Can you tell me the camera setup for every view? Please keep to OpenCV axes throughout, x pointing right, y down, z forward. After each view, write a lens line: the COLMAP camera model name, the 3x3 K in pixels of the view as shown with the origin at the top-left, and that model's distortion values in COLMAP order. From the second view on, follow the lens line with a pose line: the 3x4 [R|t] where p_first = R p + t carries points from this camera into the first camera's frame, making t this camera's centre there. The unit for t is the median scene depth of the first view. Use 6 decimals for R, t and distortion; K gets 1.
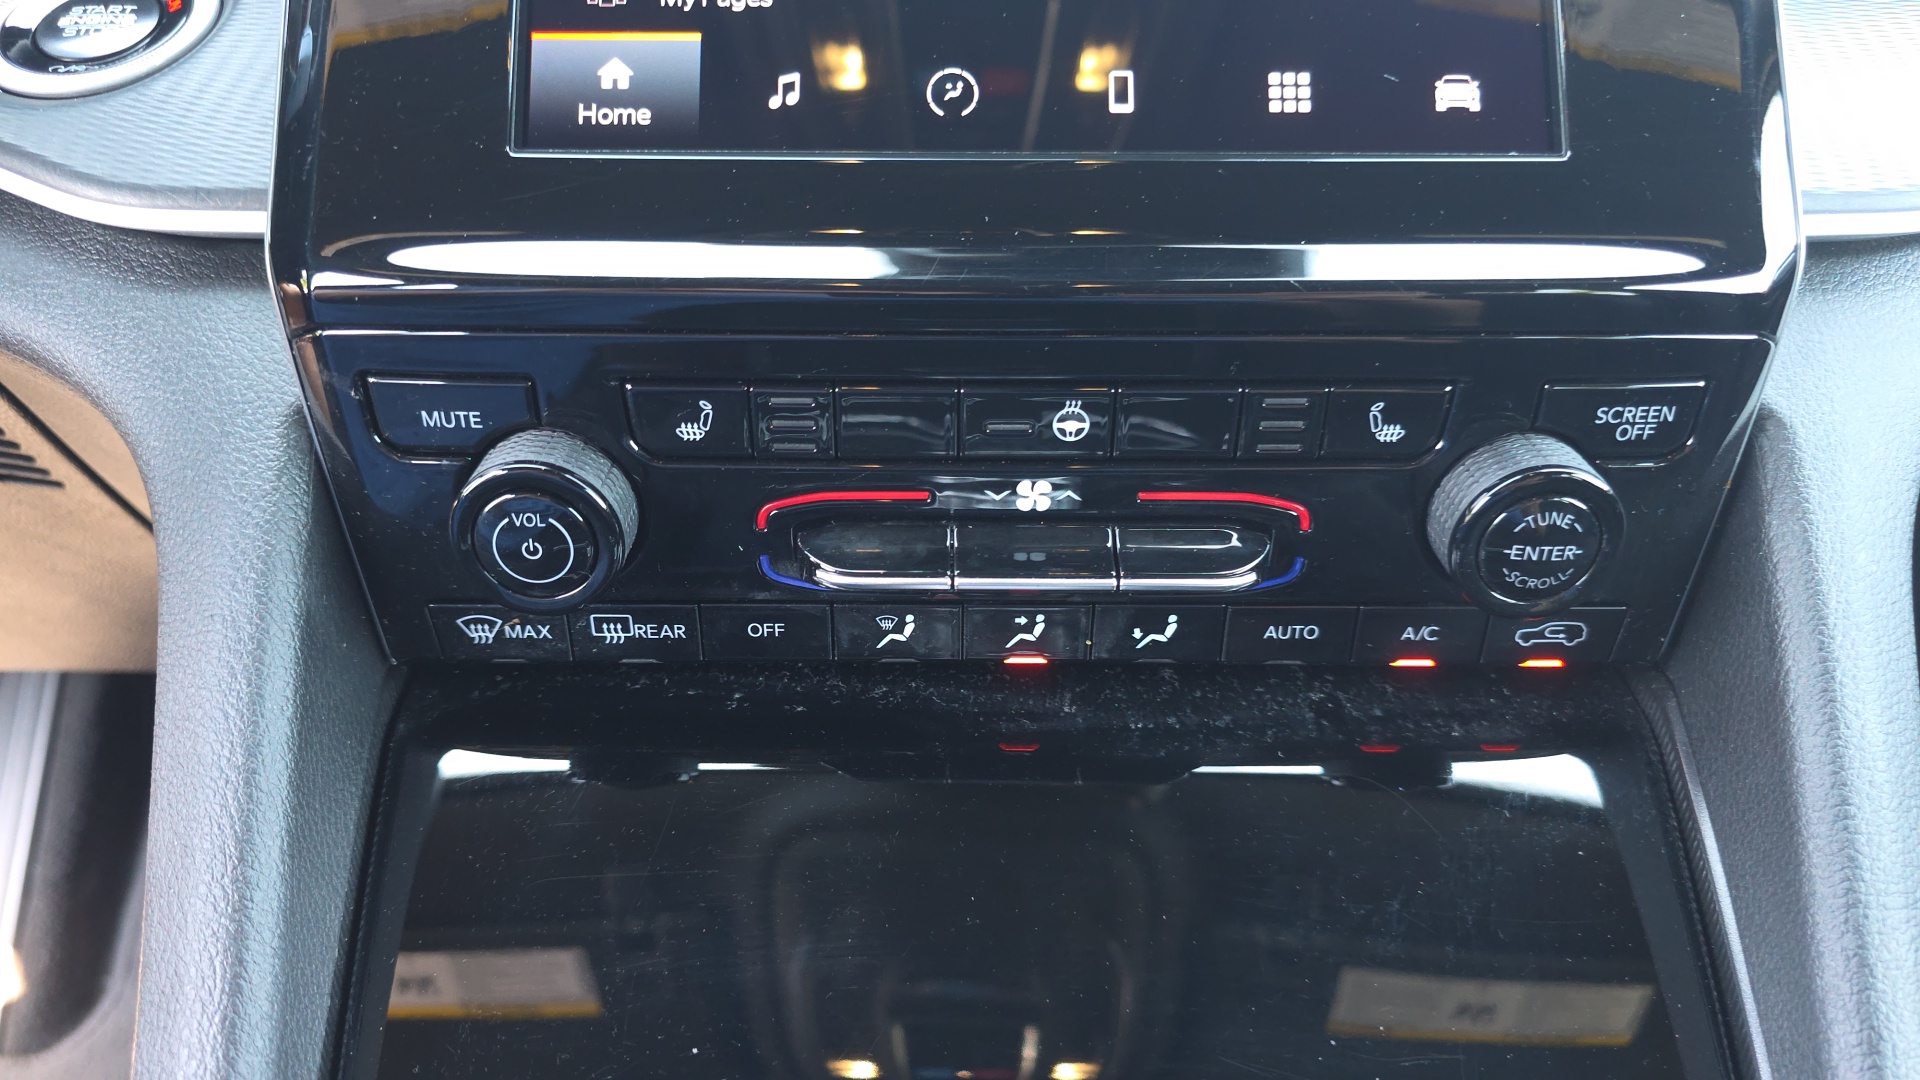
lens RADIAL K [[1325.5, 0, 967.0], [0, 1325.5, 546.9], [0, 0, 1]] dist [0.036799, -0.044726]
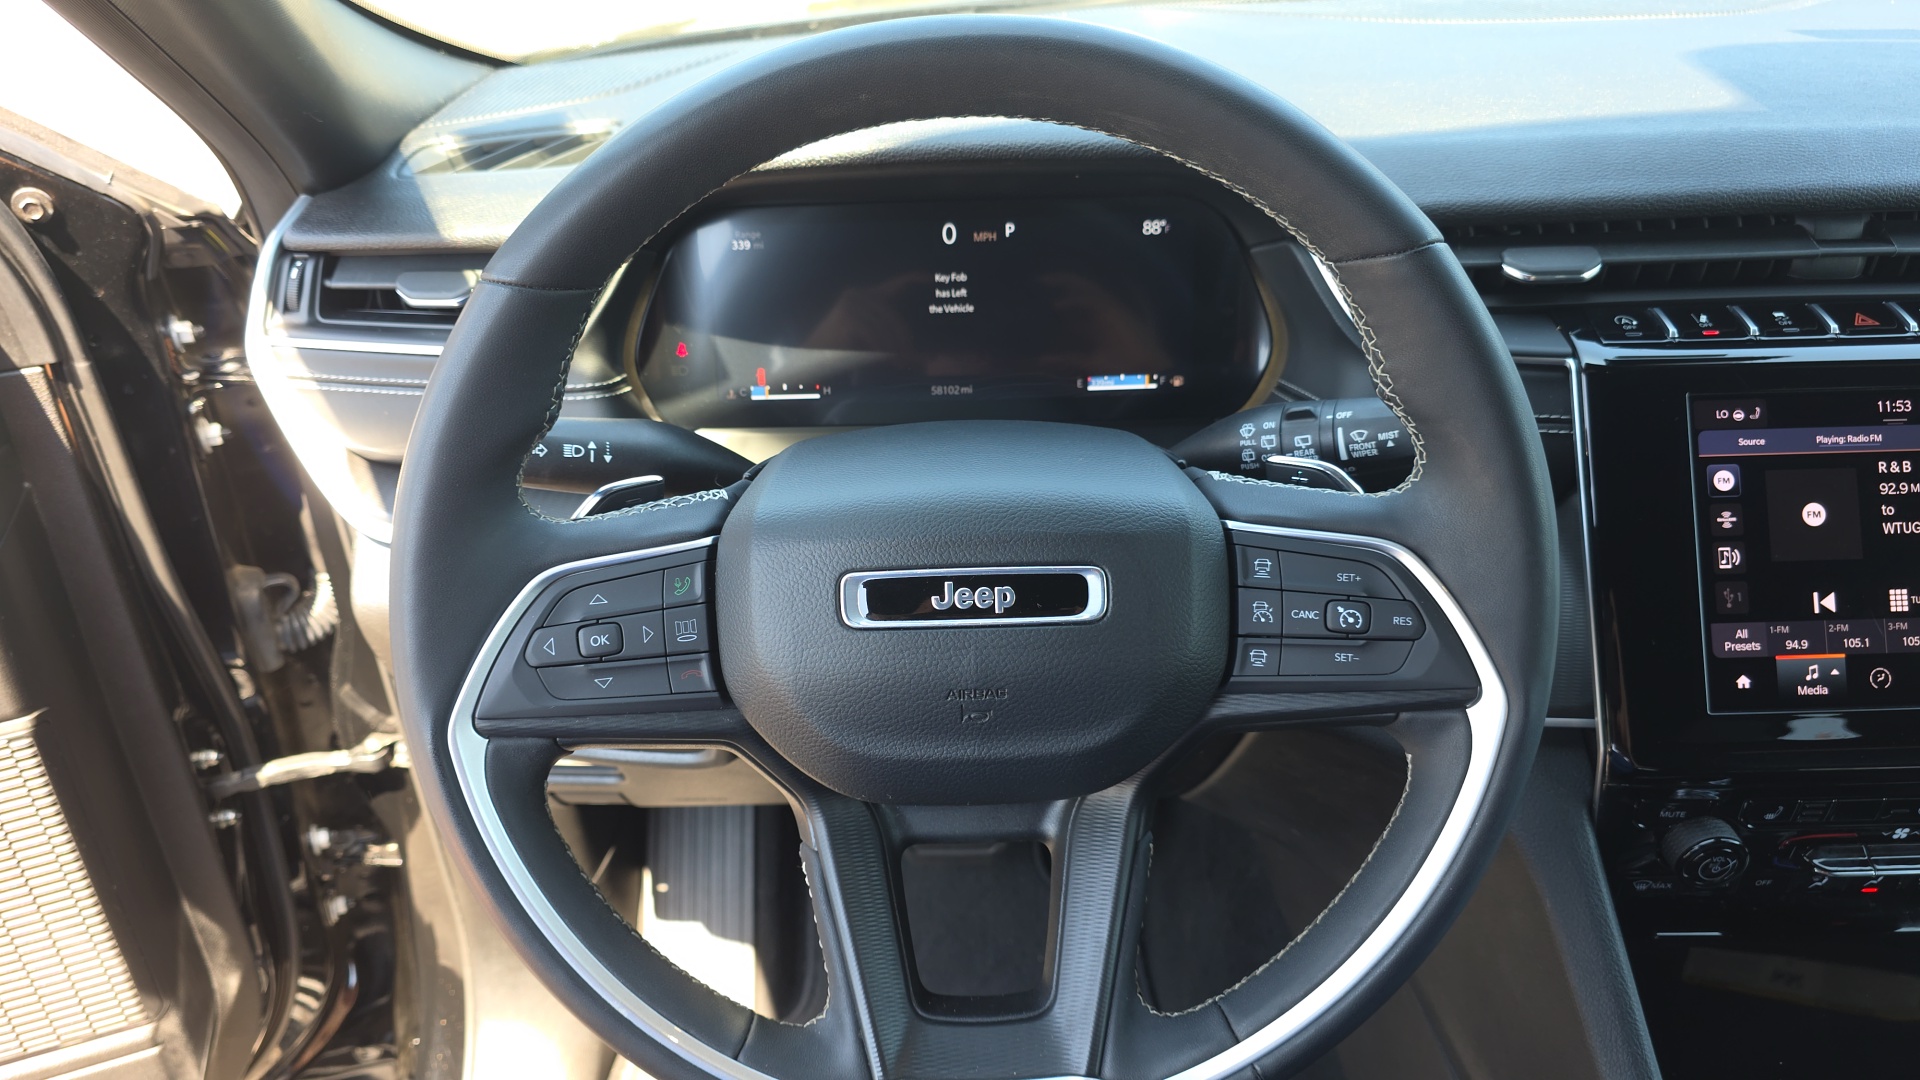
lens RADIAL K [[1325.5, 0, 927.7], [0, 1325.5, 533.8], [0, 0, 1]] dist [0.036799, -0.044726]
pose [[0.999483, -0.028413, -0.015047, -1.712651], [0.029315, 0.997544, 0.063607, -0.809773], [0.013202, -0.064015, 0.997862, -1.456610]]
